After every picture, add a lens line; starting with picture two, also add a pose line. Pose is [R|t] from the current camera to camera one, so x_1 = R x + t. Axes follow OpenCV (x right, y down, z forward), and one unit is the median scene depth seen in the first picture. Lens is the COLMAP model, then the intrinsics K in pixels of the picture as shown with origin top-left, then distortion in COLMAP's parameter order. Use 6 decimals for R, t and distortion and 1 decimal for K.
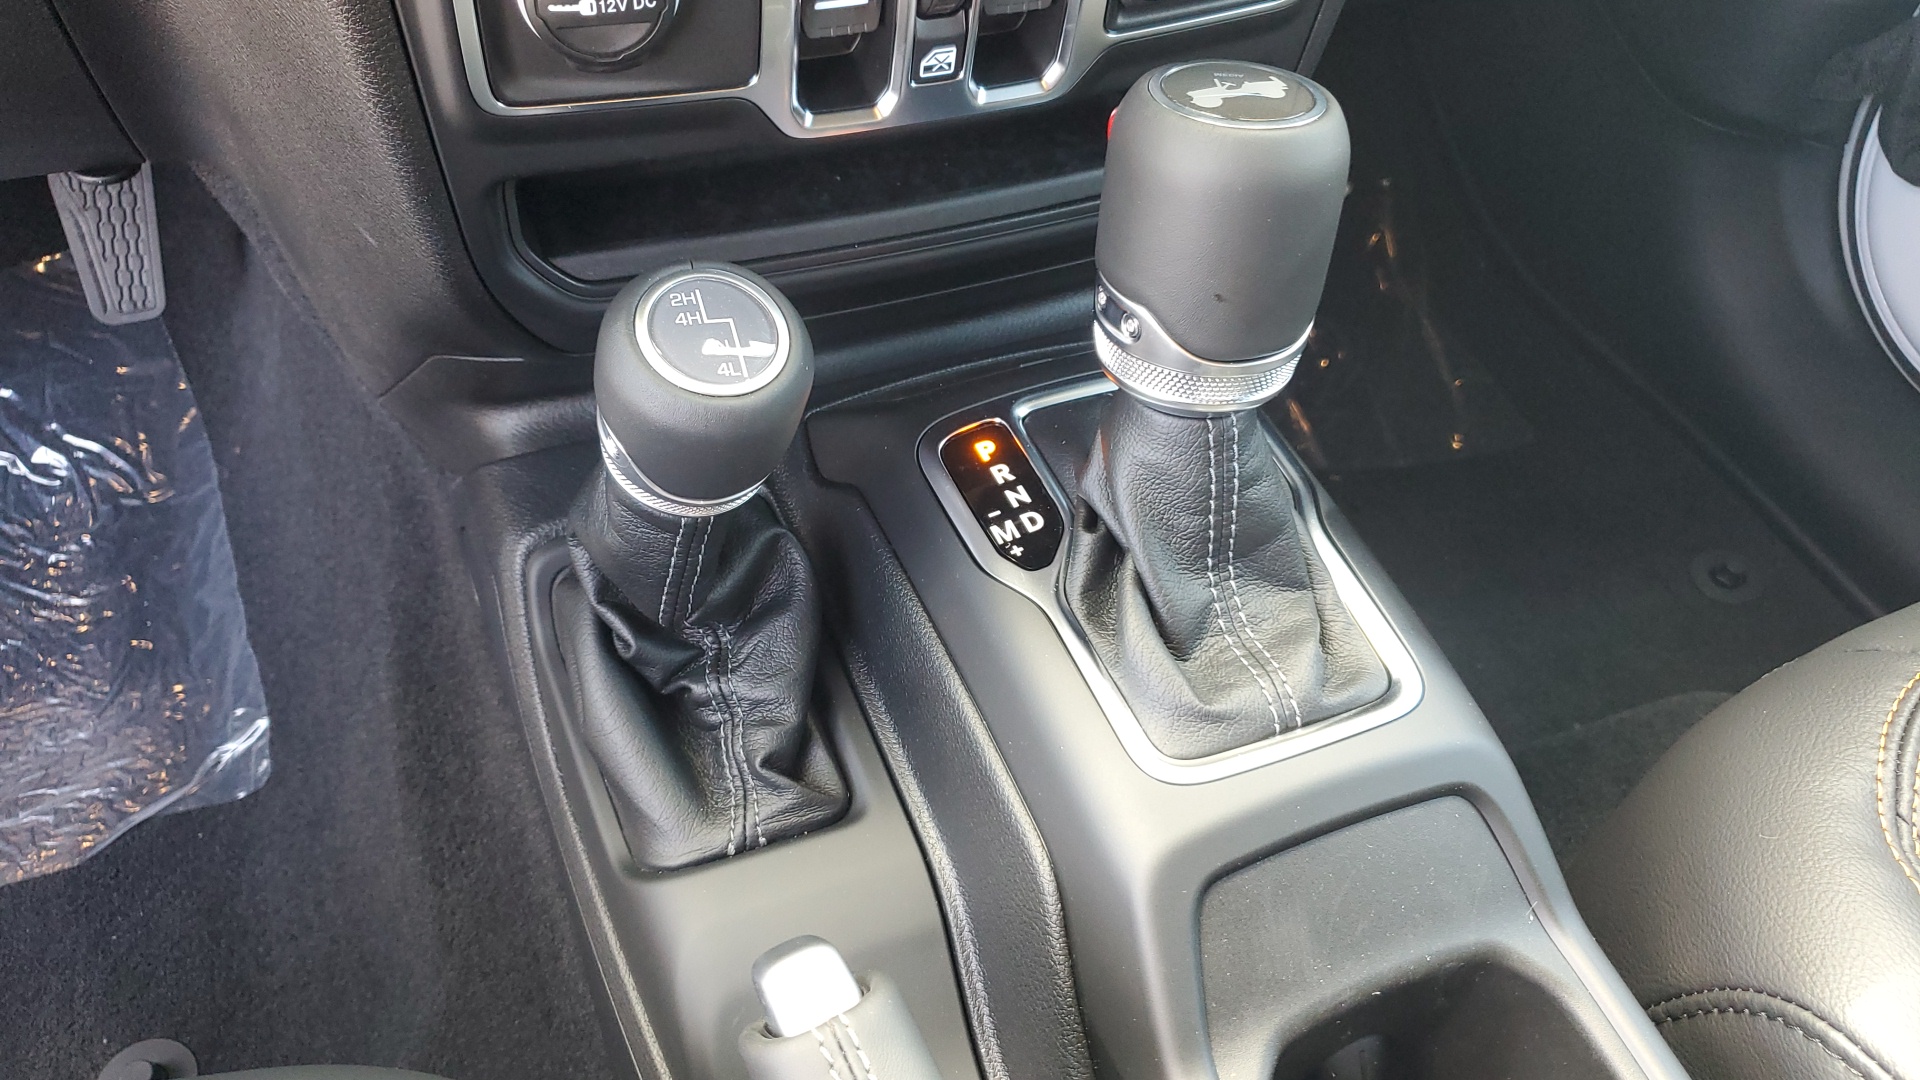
lens RADIAL K [[1488.4, 0, 962.3], [0, 1488.4, 541.2], [0, 0, 1]] dist [0.023461, -0.022253]
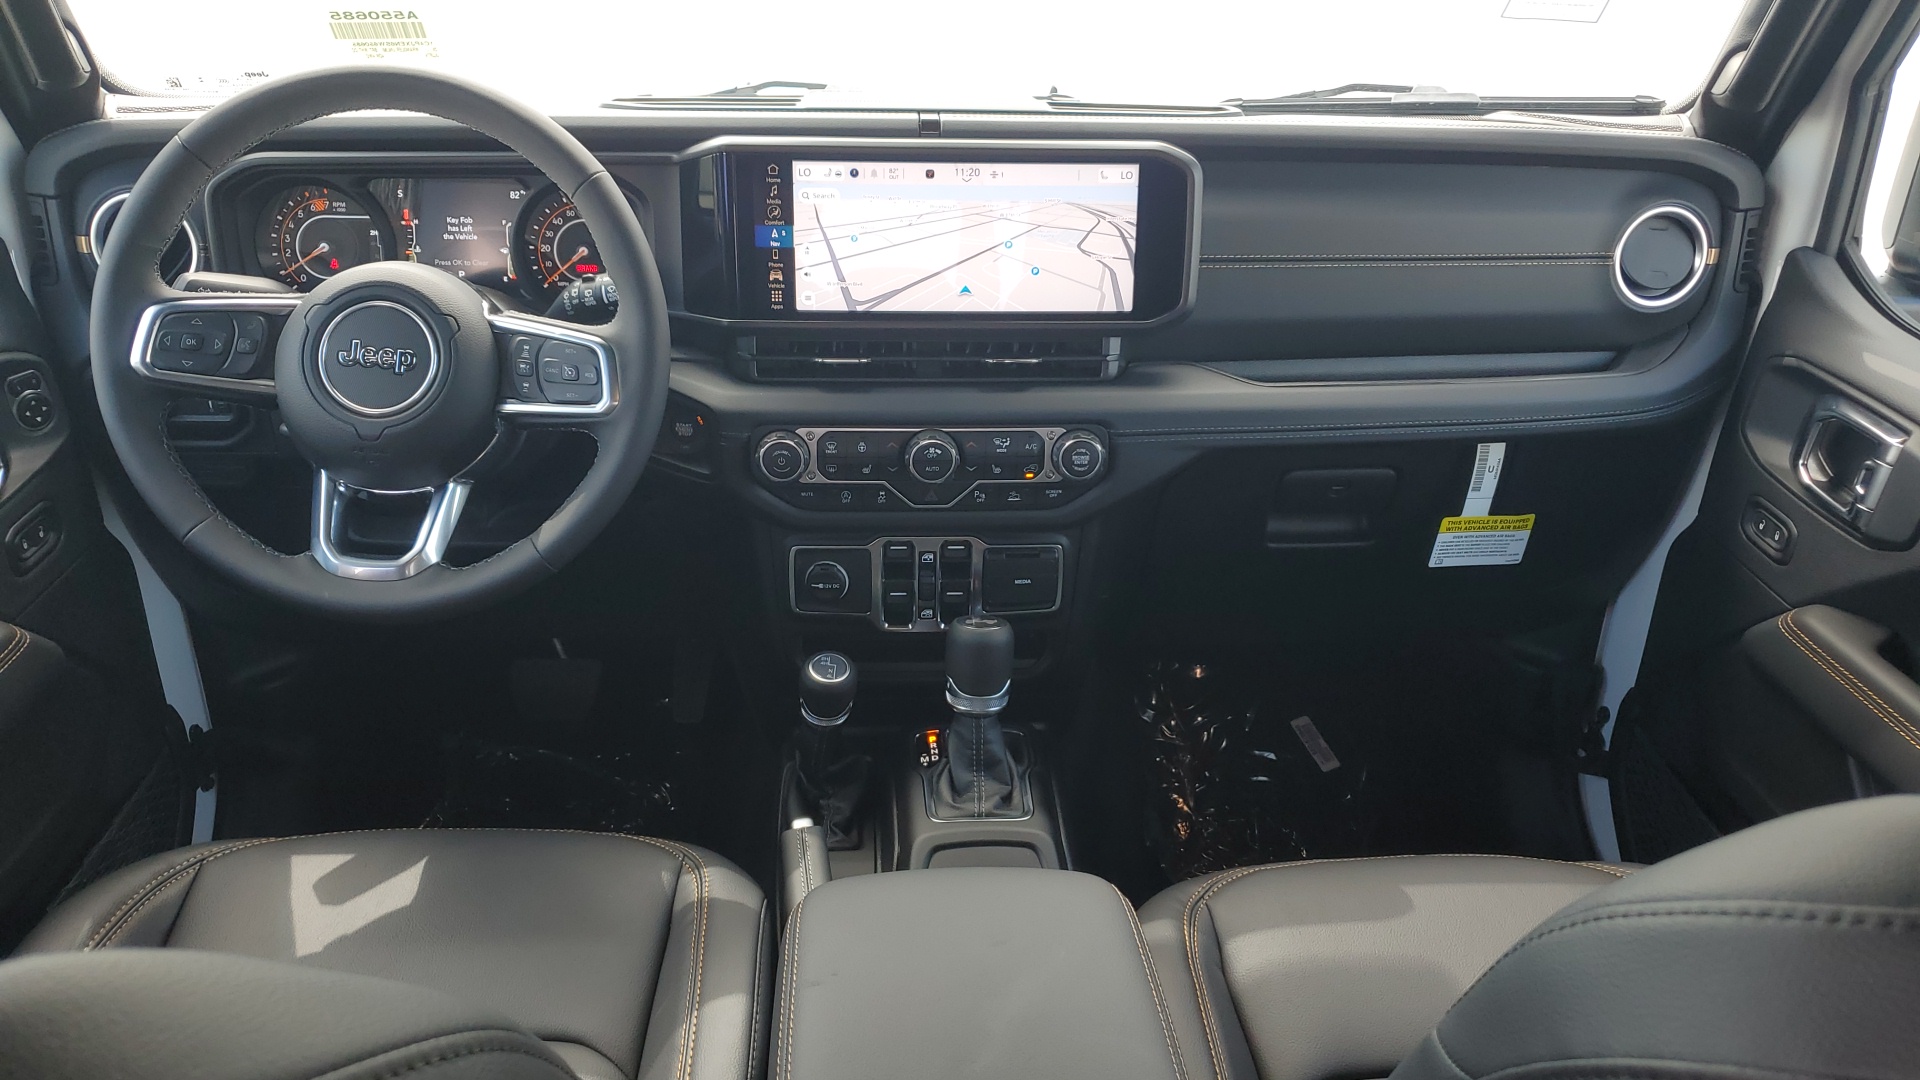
lens RADIAL K [[1399.3, 0, 949.0], [0, 1399.3, 561.8], [0, 0, 1]] dist [-0.005755, 0.010278]
pose [[0.934912, 0.067425, -0.348414, 1.112309], [-0.205583, 0.903165, -0.376868, 0.738234], [0.289265, 0.423966, 0.858241, -1.703953]]
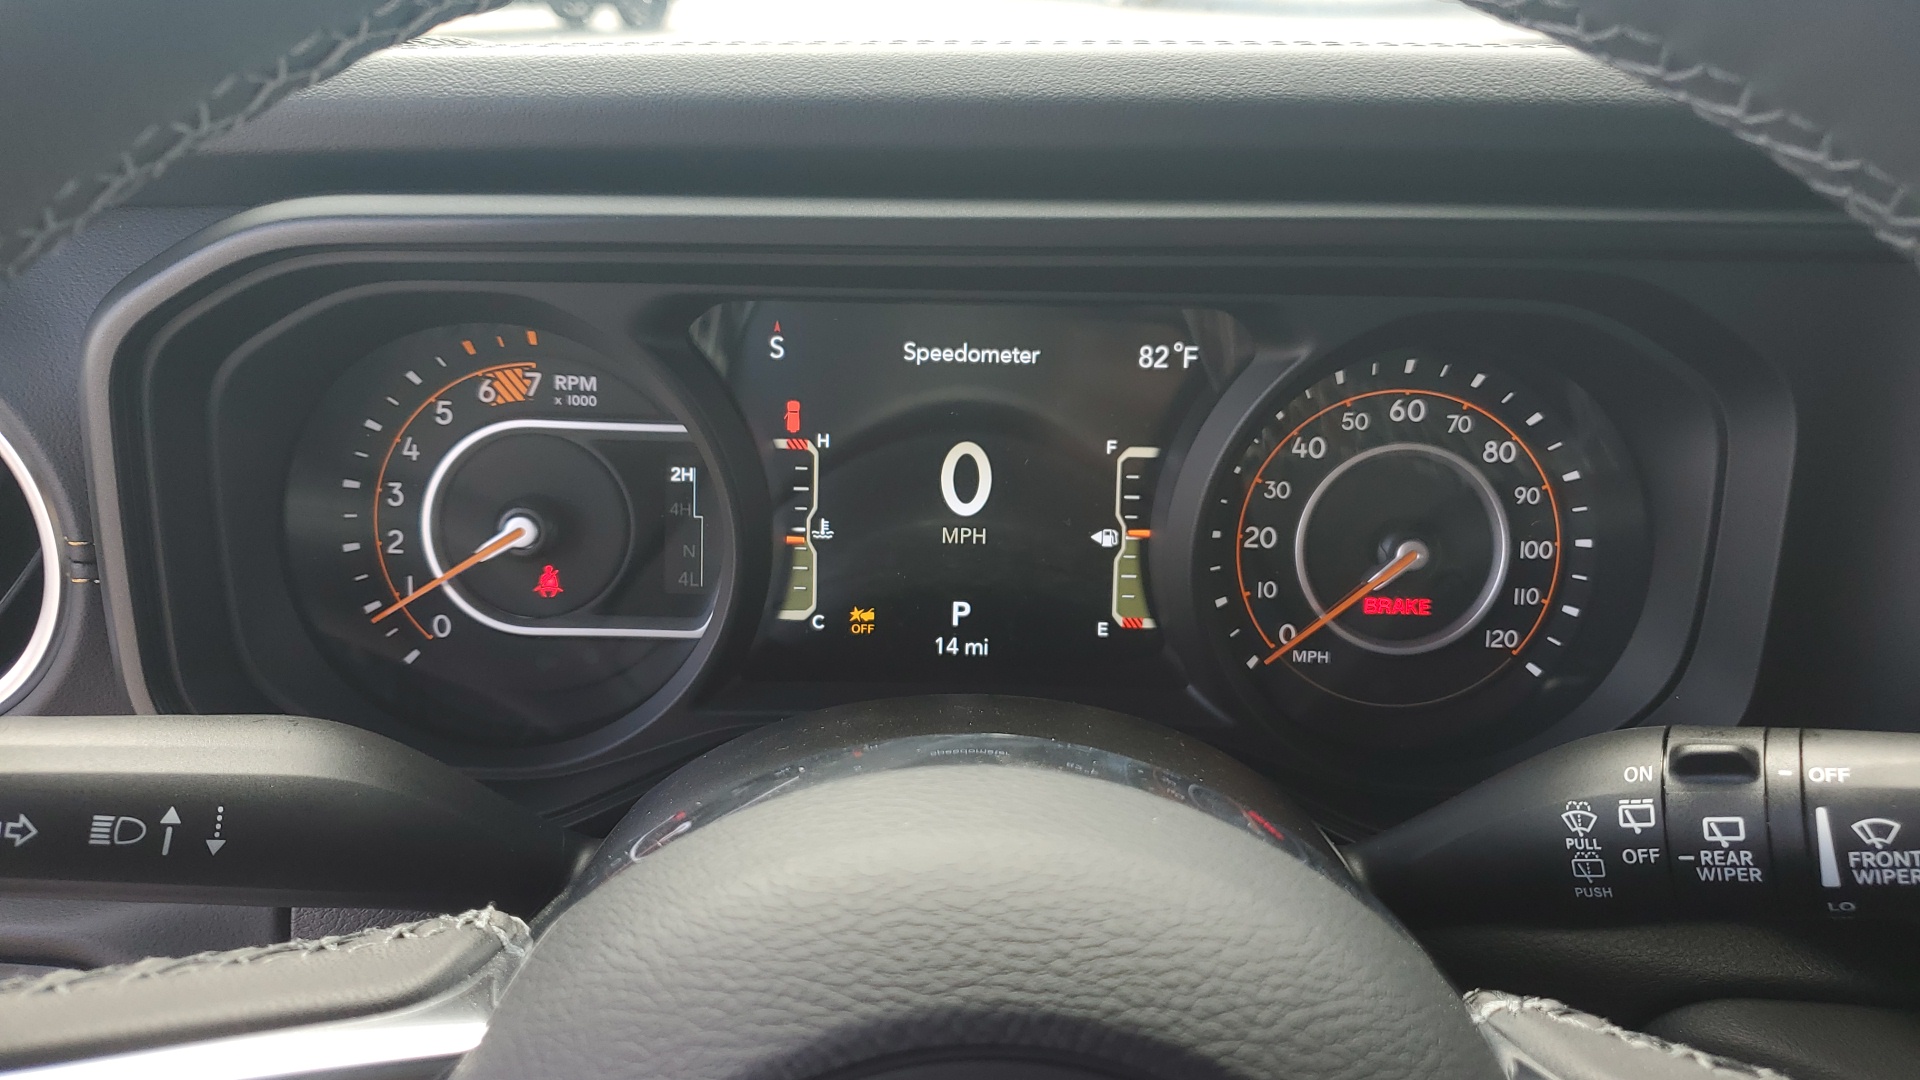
lens RADIAL K [[1488.4, 0, 981.5], [0, 1488.4, 537.2], [0, 0, 1]] dist [0.023461, -0.022253]
pose [[0.917393, 0.049866, -0.394847, -0.582586], [-0.240403, 0.860097, -0.449933, -0.361863], [0.317170, 0.507687, 0.801035, -0.466022]]
